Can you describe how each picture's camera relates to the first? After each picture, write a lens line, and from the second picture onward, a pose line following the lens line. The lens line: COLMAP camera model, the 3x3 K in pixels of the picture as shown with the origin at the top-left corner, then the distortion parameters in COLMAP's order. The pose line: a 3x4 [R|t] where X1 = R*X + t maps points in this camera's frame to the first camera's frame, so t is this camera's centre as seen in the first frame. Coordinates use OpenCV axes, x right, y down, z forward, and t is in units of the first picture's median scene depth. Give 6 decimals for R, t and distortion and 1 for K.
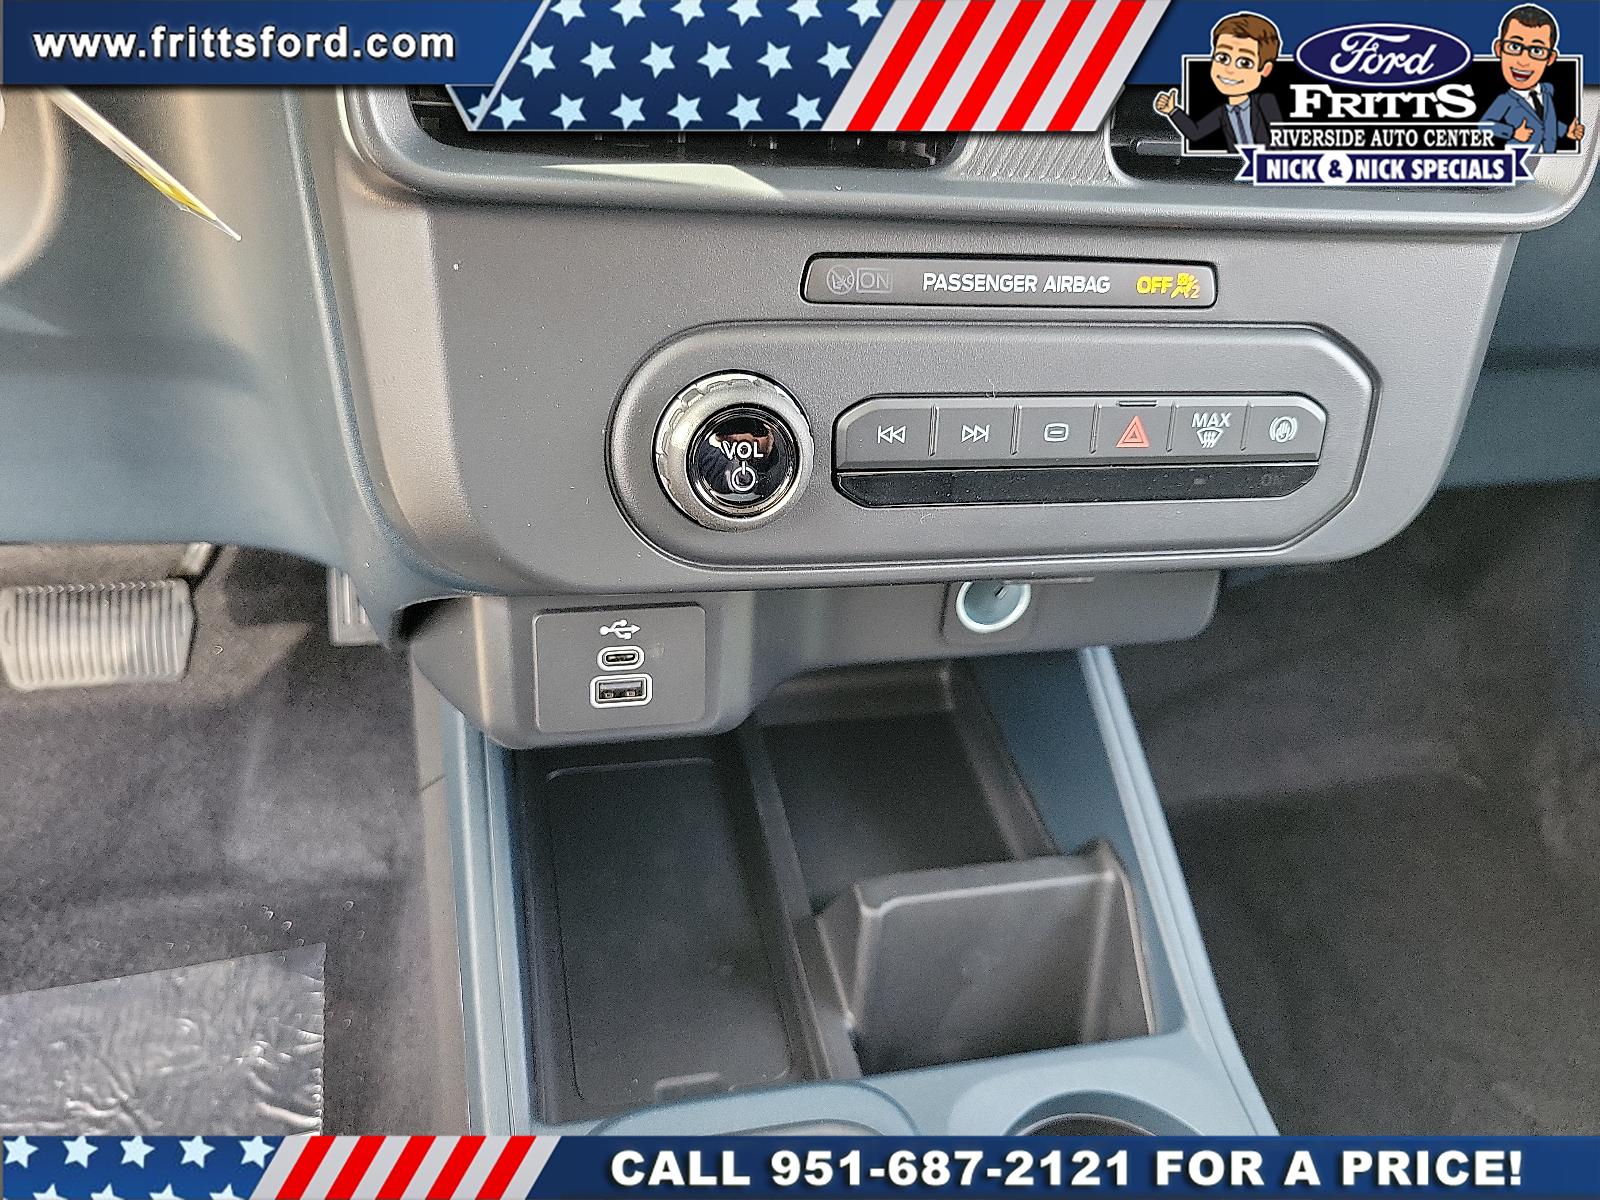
lens RADIAL K [[1265.5, 0, 800.0], [0, 1265.5, 600.0], [0, 0, 1]] dist [0.003821, 0.001875]
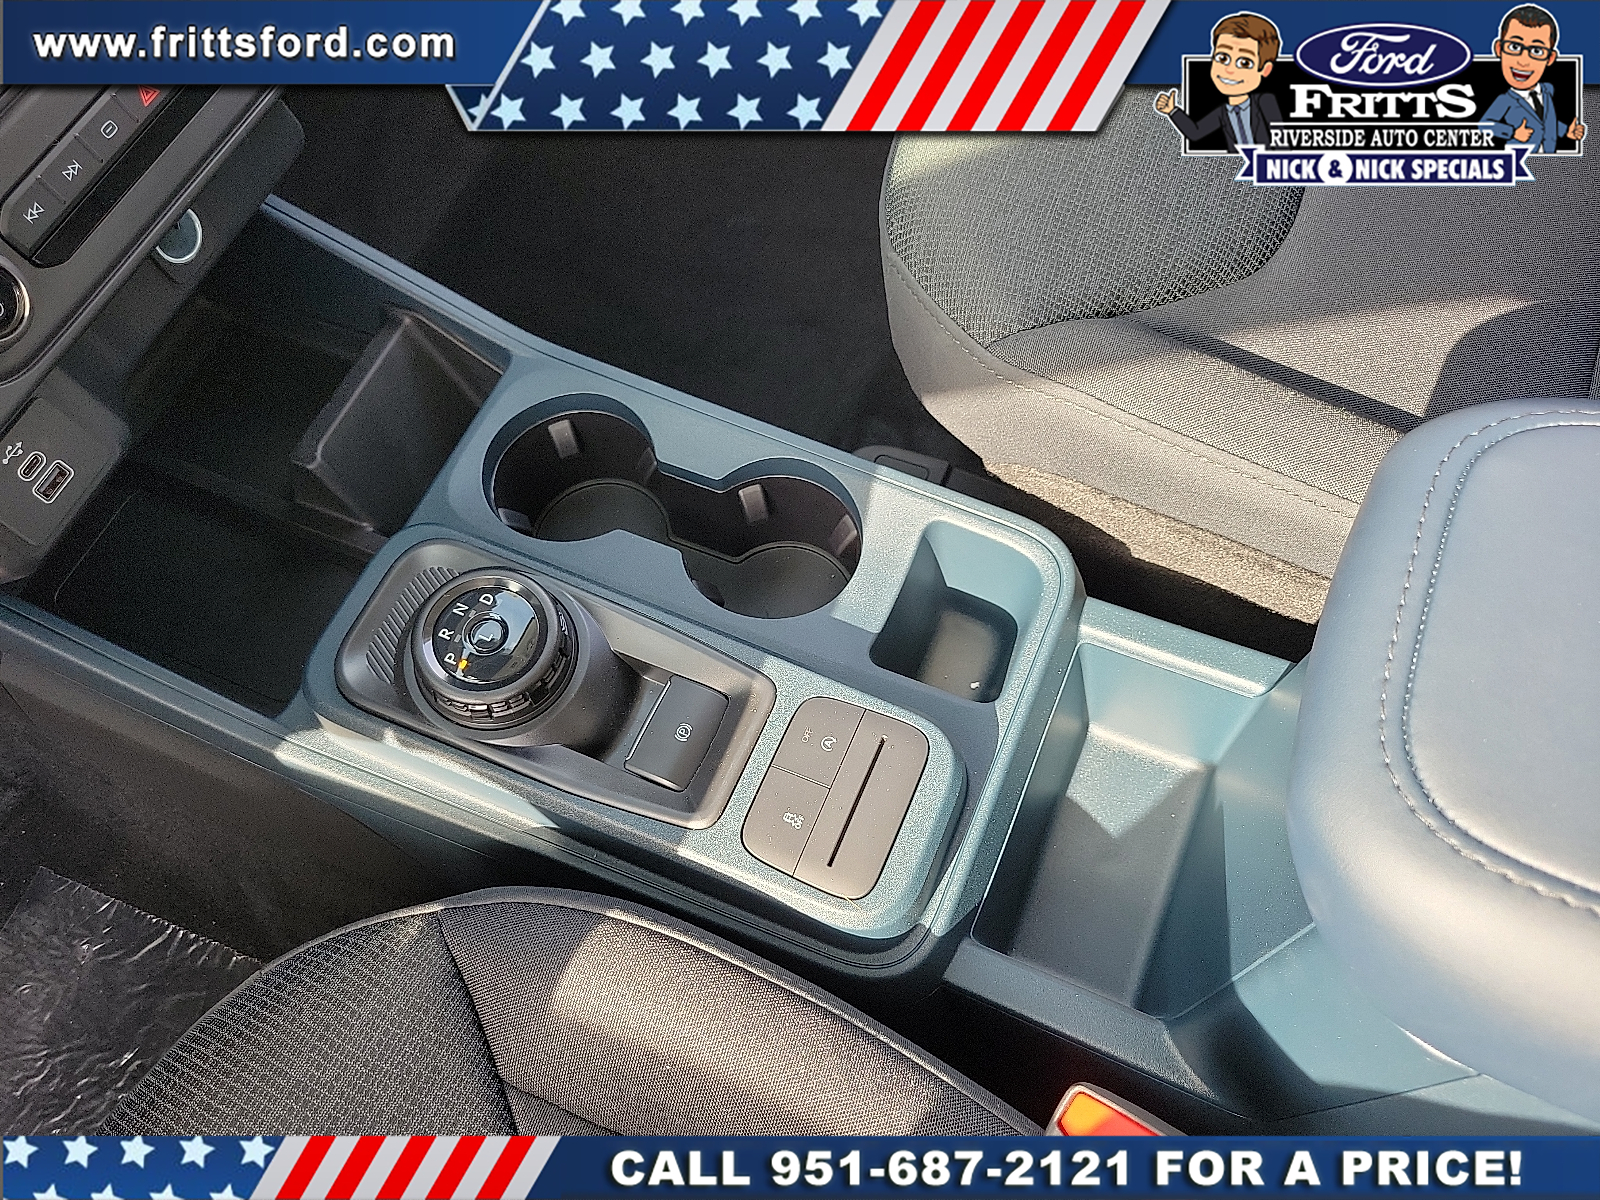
lens RADIAL K [[1265.5, 0, 800.0], [0, 1265.5, 600.0], [0, 0, 1]] dist [0.003821, 0.001875]
pose [[0.587574, -0.781726, 0.208953, -0.053011], [0.628030, 0.603403, 0.491409, -0.019832], [-0.510230, -0.157510, 0.845491, -0.641919]]
